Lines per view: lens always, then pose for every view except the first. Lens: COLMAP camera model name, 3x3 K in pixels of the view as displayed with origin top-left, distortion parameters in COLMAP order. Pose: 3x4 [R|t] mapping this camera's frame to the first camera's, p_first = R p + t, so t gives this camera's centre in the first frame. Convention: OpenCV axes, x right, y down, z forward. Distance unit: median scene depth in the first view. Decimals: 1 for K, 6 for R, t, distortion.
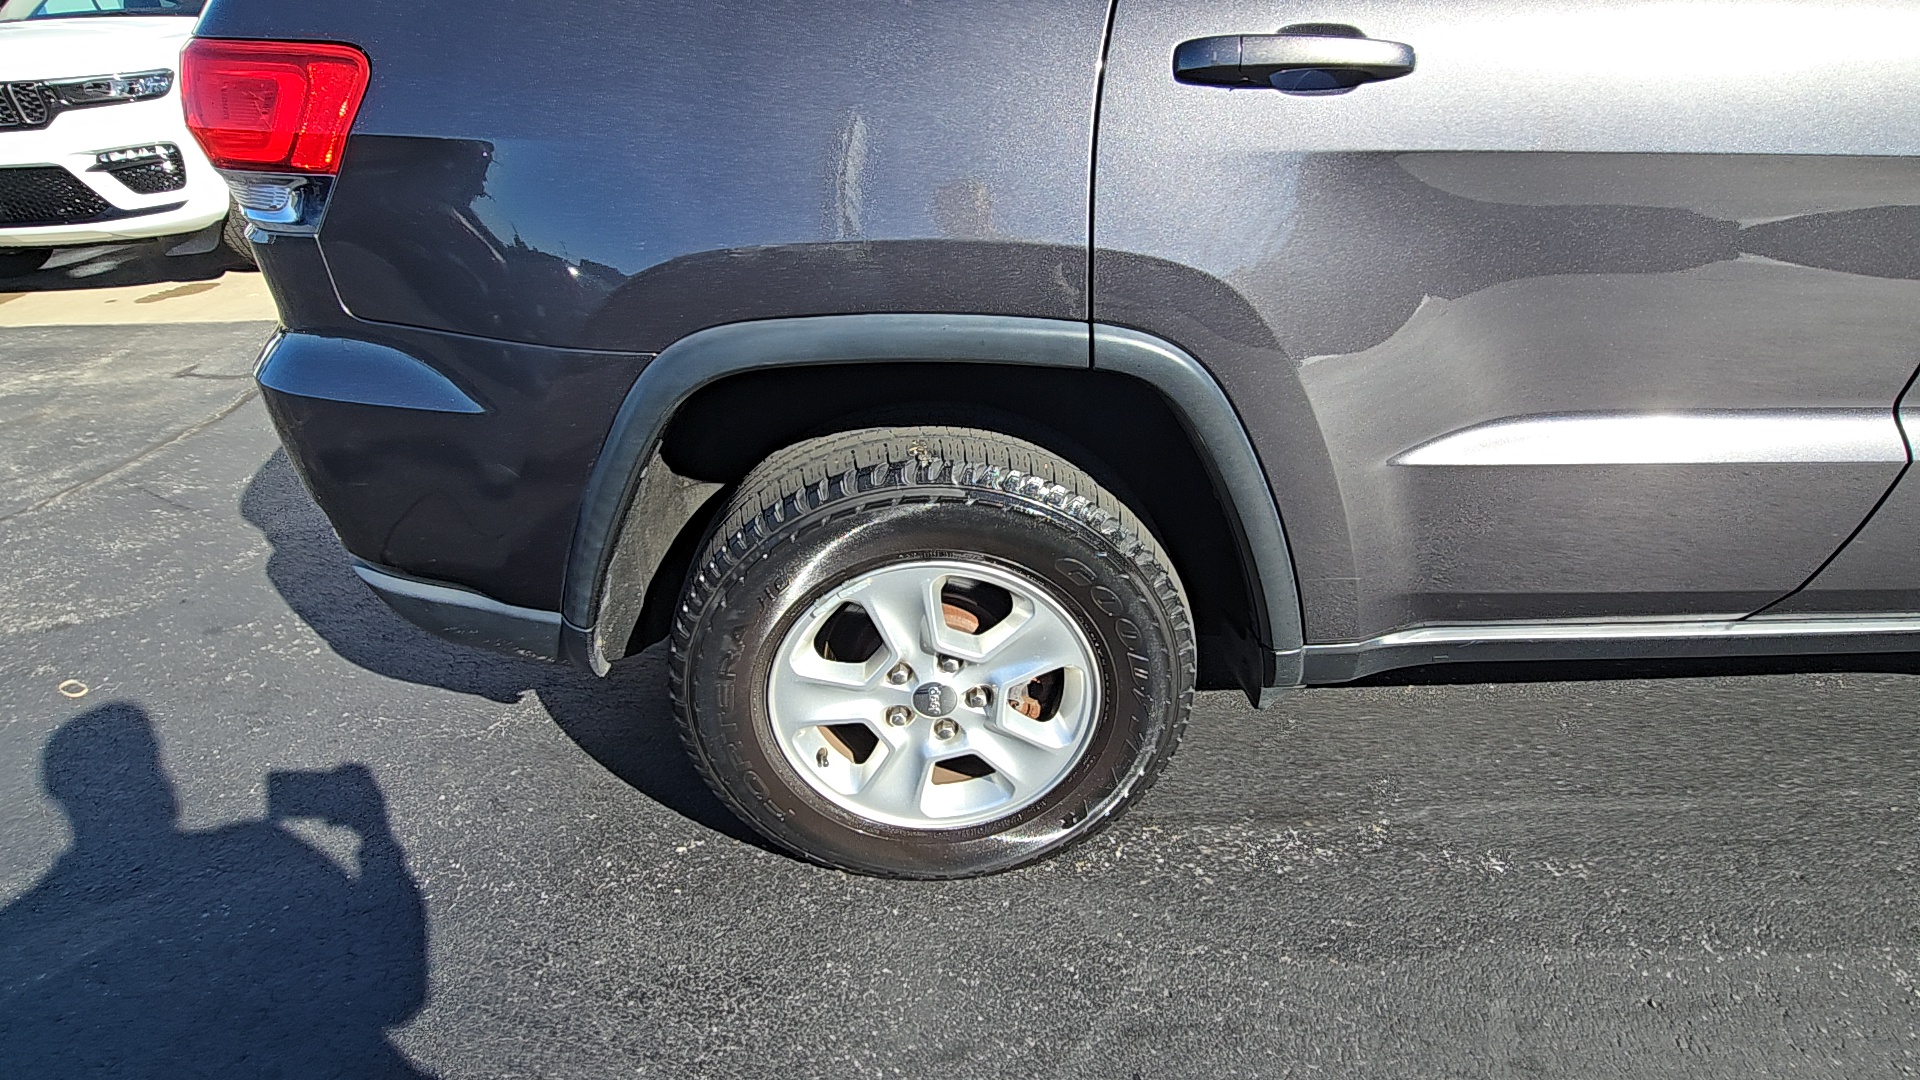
lens RADIAL K [[972.9, 0, 947.3], [0, 972.9, 551.5], [0, 0, 1]] dist [-0.000840, 0.000246]
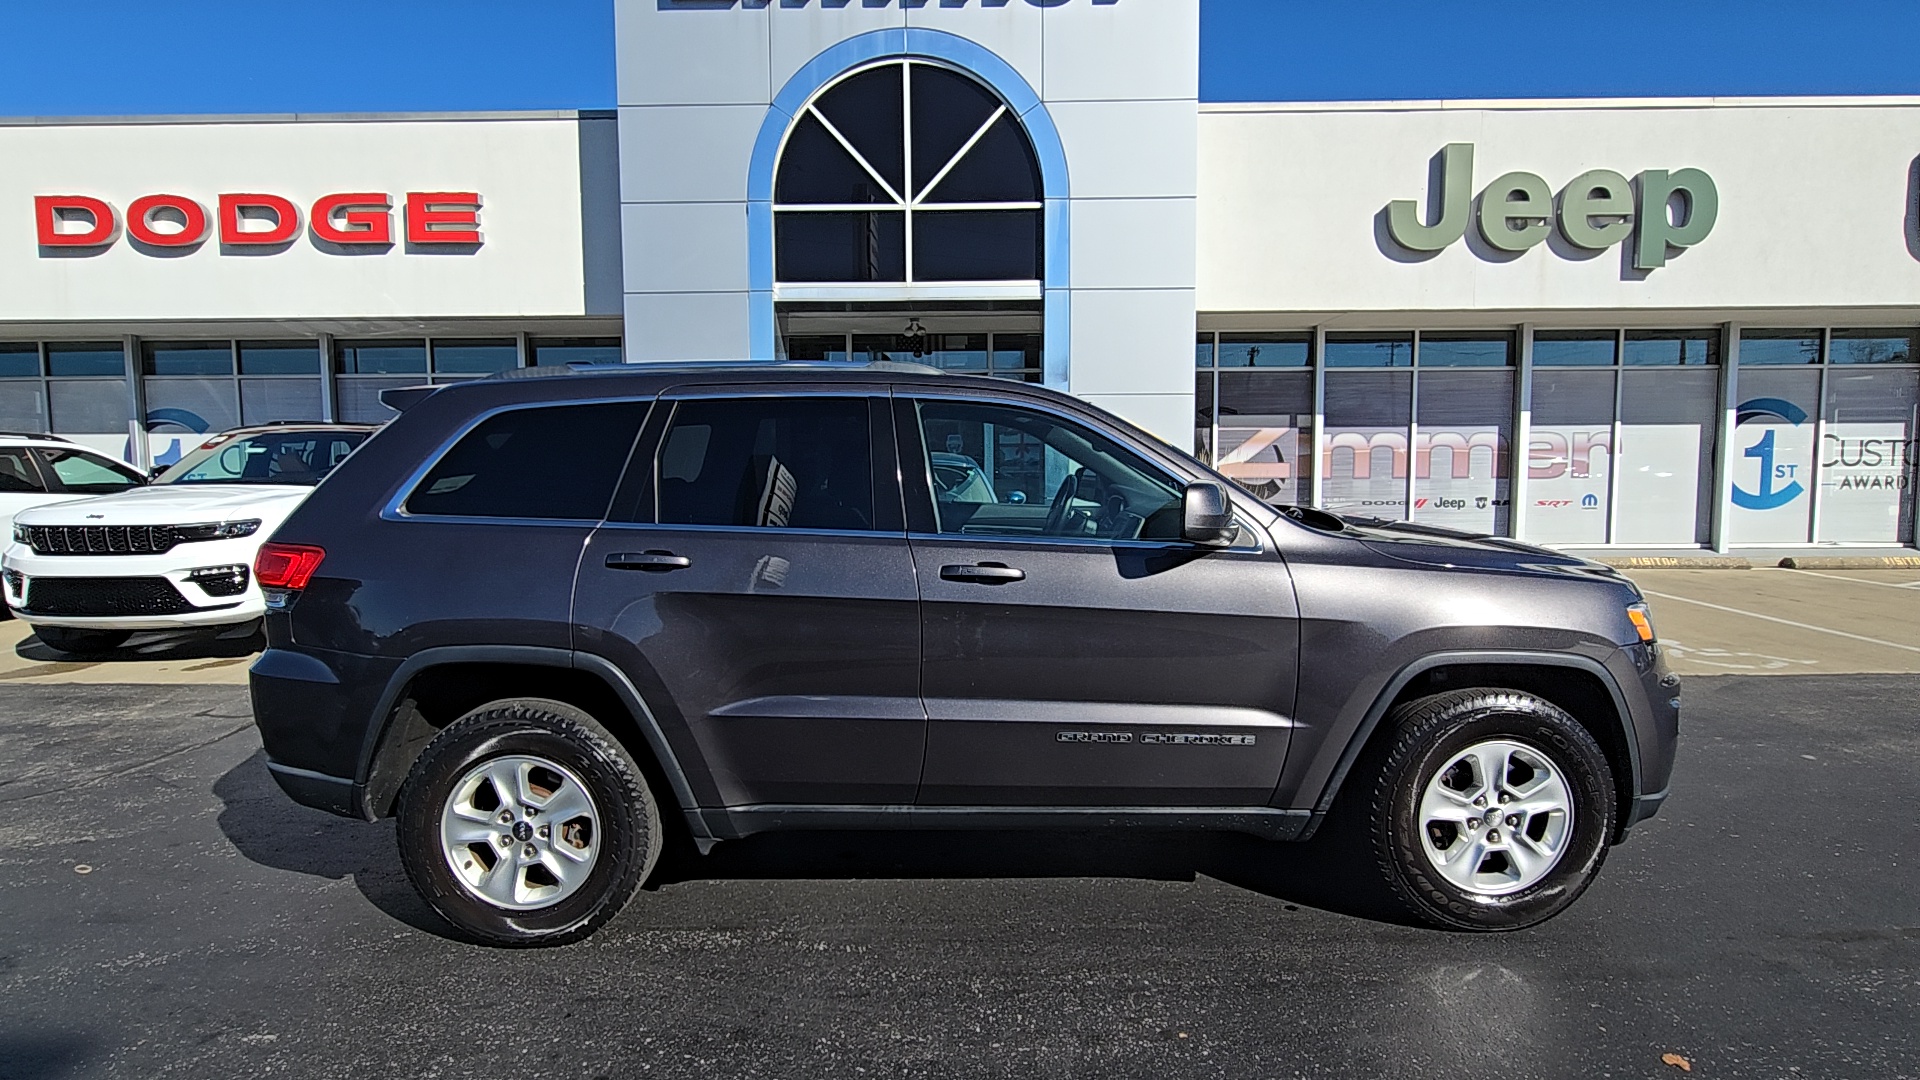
lens RADIAL K [[972.9, 0, 944.4], [0, 972.9, 543.6], [0, 0, 1]] dist [-0.000840, 0.000246]
pose [[0.999642, 0.024581, -0.010597, 0.578648], [-0.026763, 0.909837, -0.414102, 0.277743], [-0.000538, 0.414237, 0.910169, -0.743262]]
